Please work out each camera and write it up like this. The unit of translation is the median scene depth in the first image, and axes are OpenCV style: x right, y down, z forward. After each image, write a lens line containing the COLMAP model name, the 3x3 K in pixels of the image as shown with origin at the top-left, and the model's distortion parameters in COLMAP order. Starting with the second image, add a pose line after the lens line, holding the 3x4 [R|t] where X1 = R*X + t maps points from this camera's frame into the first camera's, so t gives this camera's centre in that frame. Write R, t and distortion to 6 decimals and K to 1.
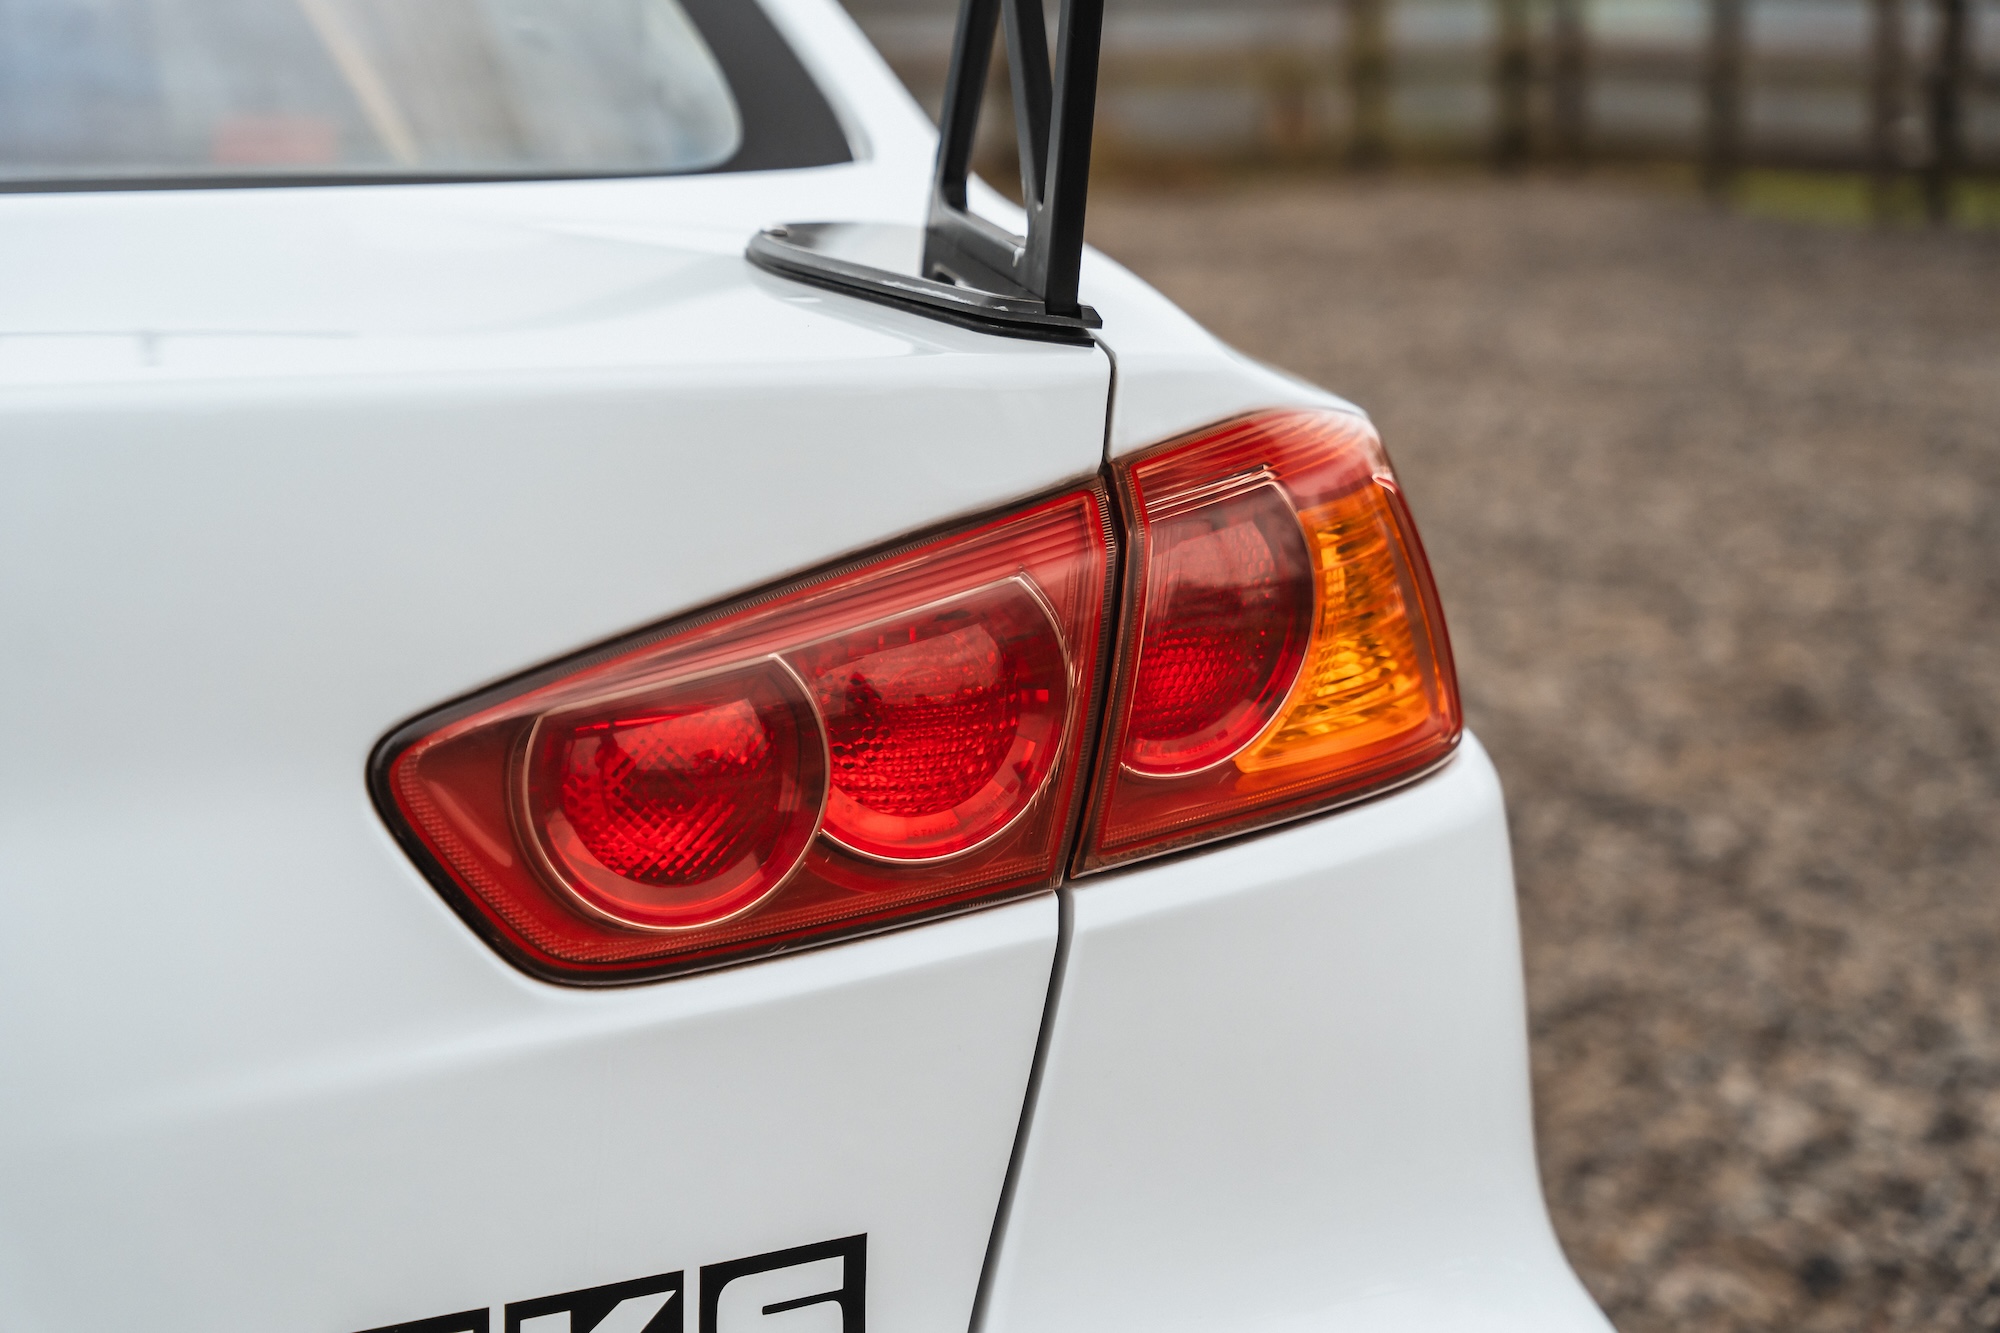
lens RADIAL K [[3953.1, 0, 1004.3], [0, 3953.1, 673.7], [0, 0, 1]] dist [0.057112, -0.047347]
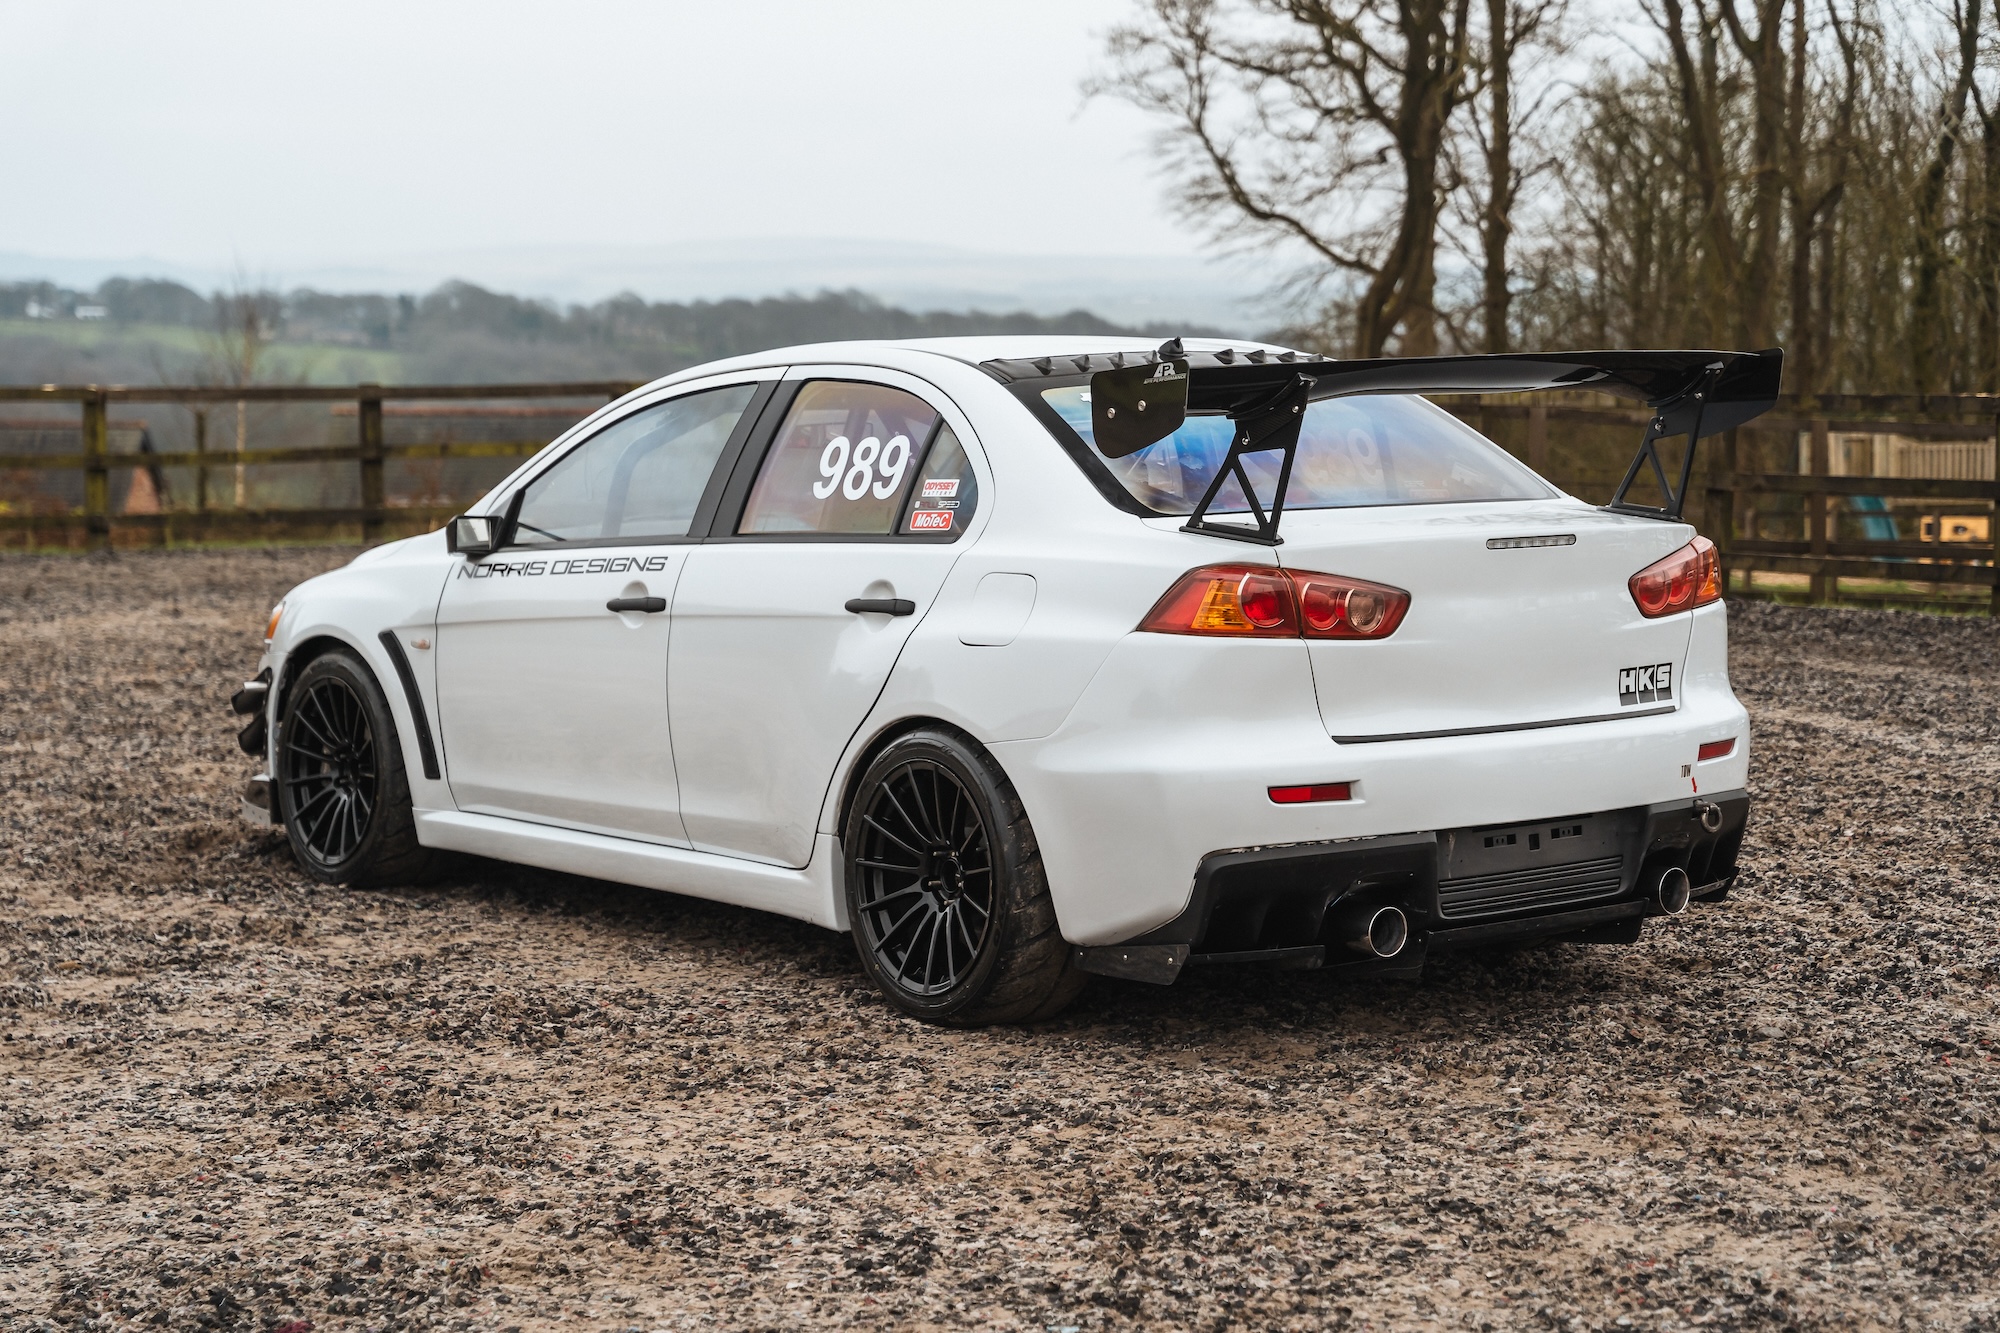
lens RADIAL K [[3856.9, 0, 1029.0], [0, 3856.9, 667.6], [0, 0, 1]] dist [0.037677, 0.129614]
pose [[0.948269, -0.027129, 0.316306, -2.963514], [0.056365, 0.994900, -0.083651, 0.608651], [-0.312423, 0.097152, 0.944962, -4.513329]]
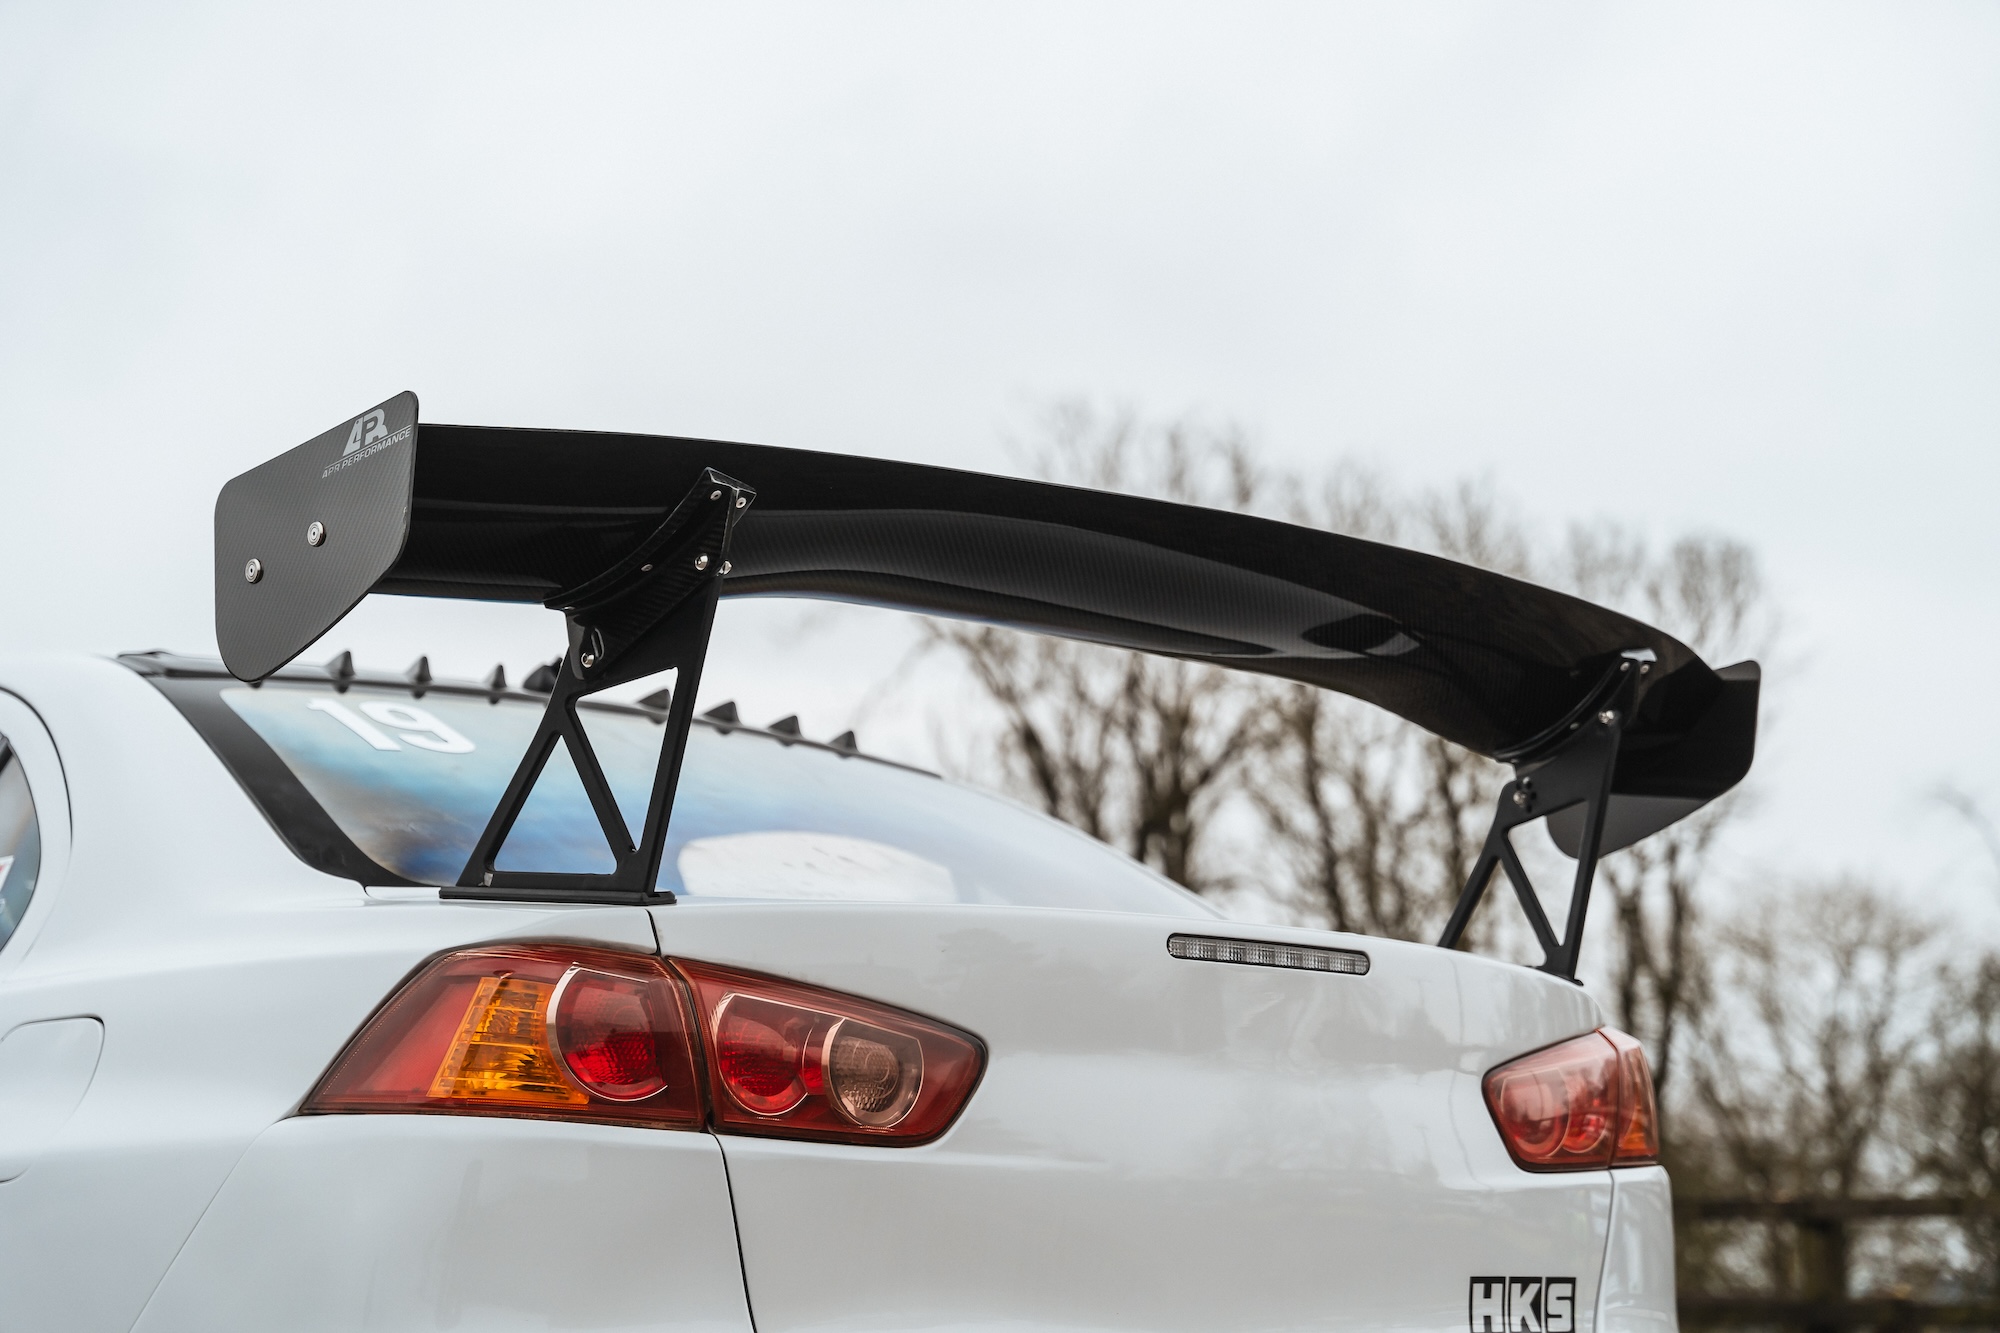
lens RADIAL K [[3518.4, 0, 1003.3], [0, 3518.4, 669.8], [0, 0, 1]] dist [-0.015325, -0.029966]
pose [[0.924087, 0.077693, 0.374202, -1.412456], [0.058130, 0.939155, -0.338540, 0.568361], [-0.377735, 0.334592, 0.863345, -1.200334]]
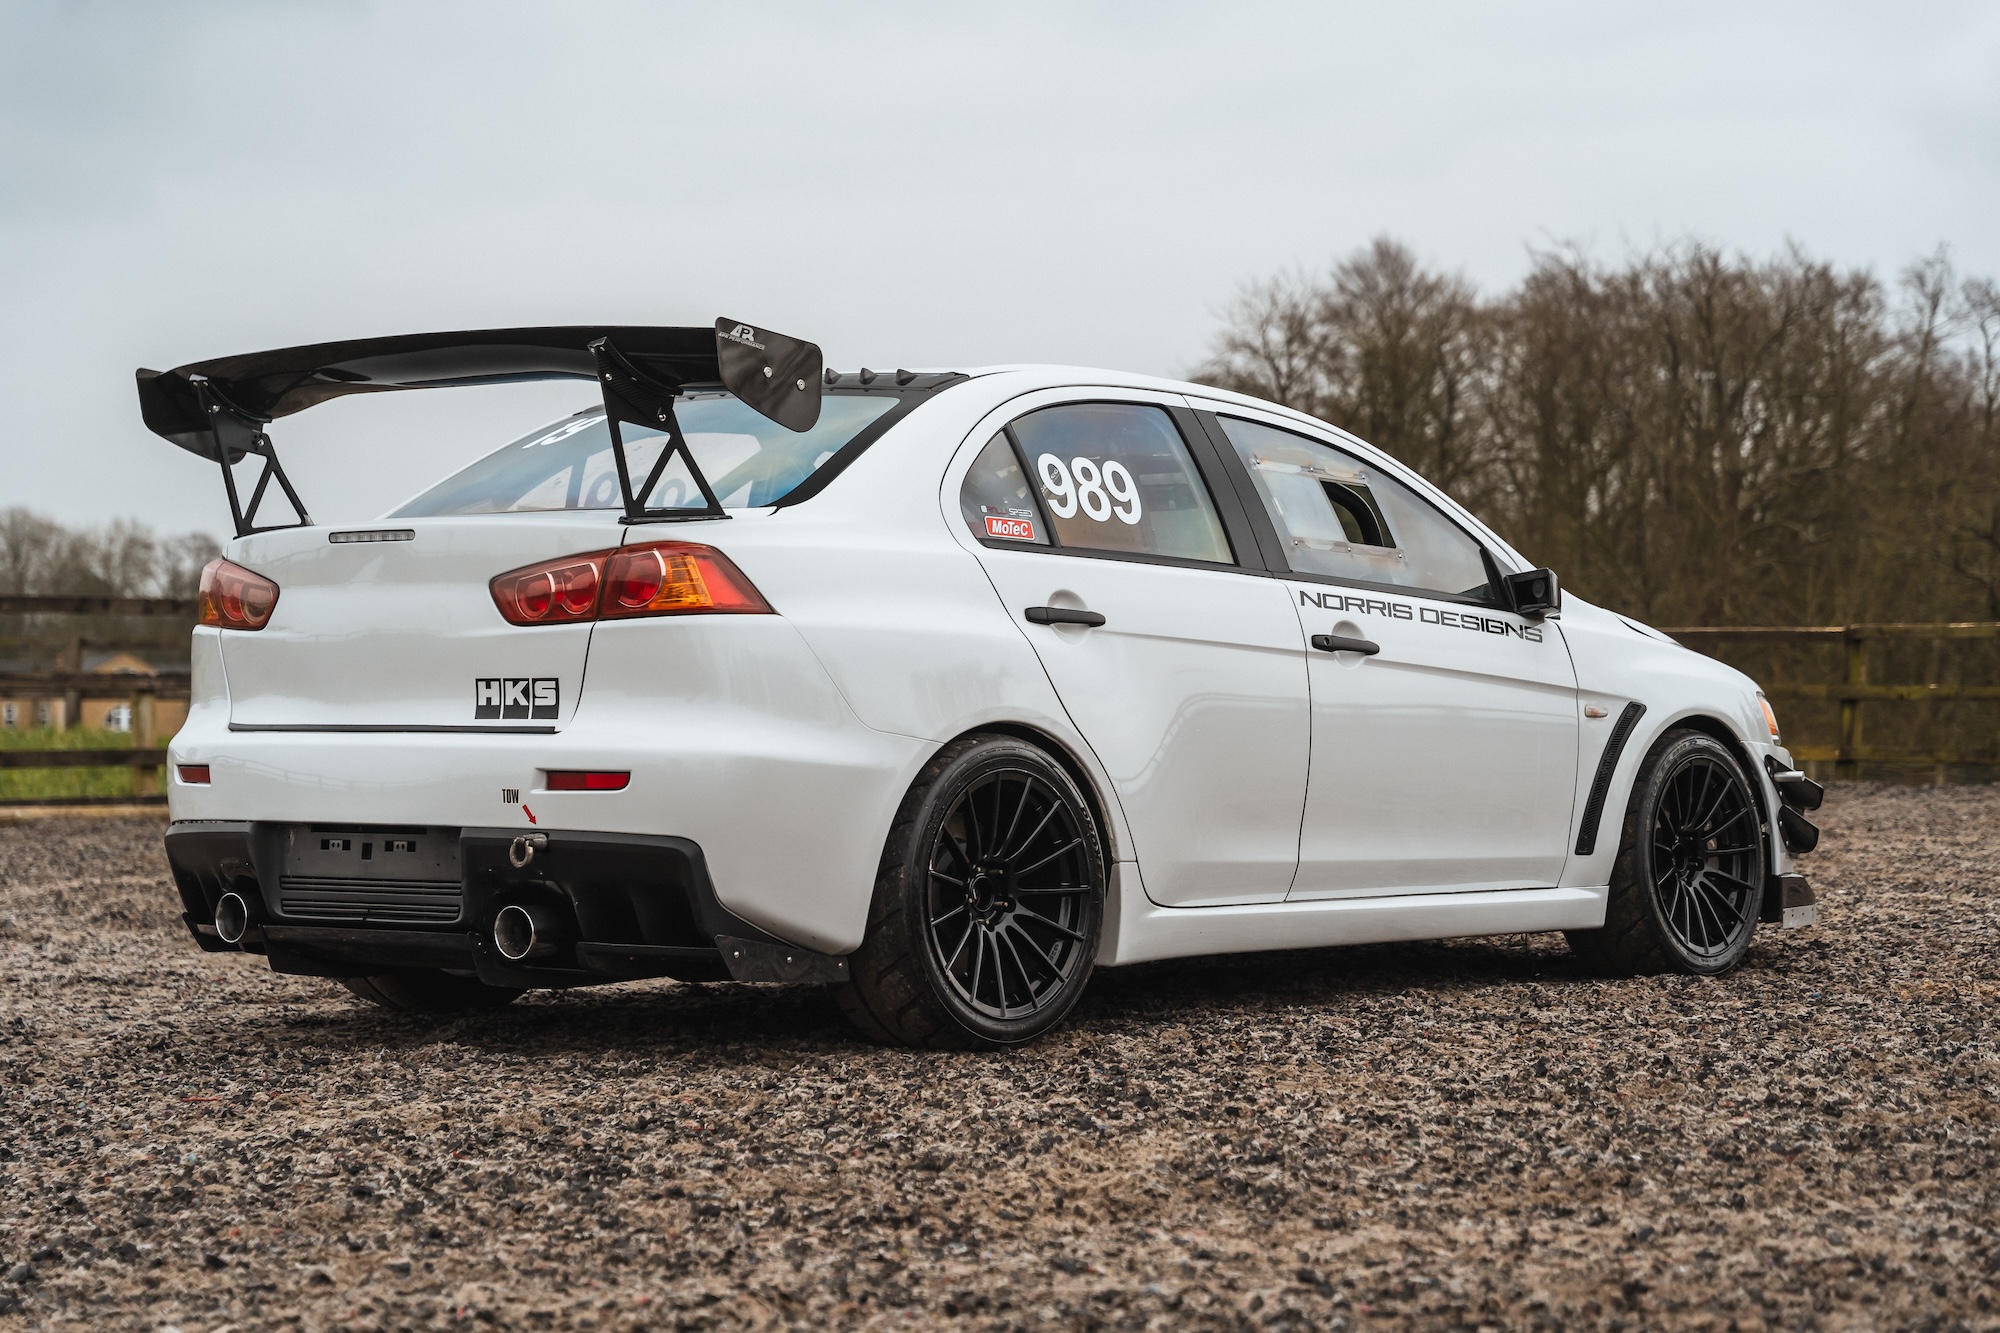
lens RADIAL K [[4039.1, 0, 1040.0], [0, 4039.1, 666.6], [0, 0, 1]] dist [0.058966, -0.051663]
pose [[0.505282, 0.000369, -0.862954, 5.258990], [-0.158864, 0.982948, -0.092599, 0.548328], [0.848205, 0.183881, 0.496725, -1.272987]]
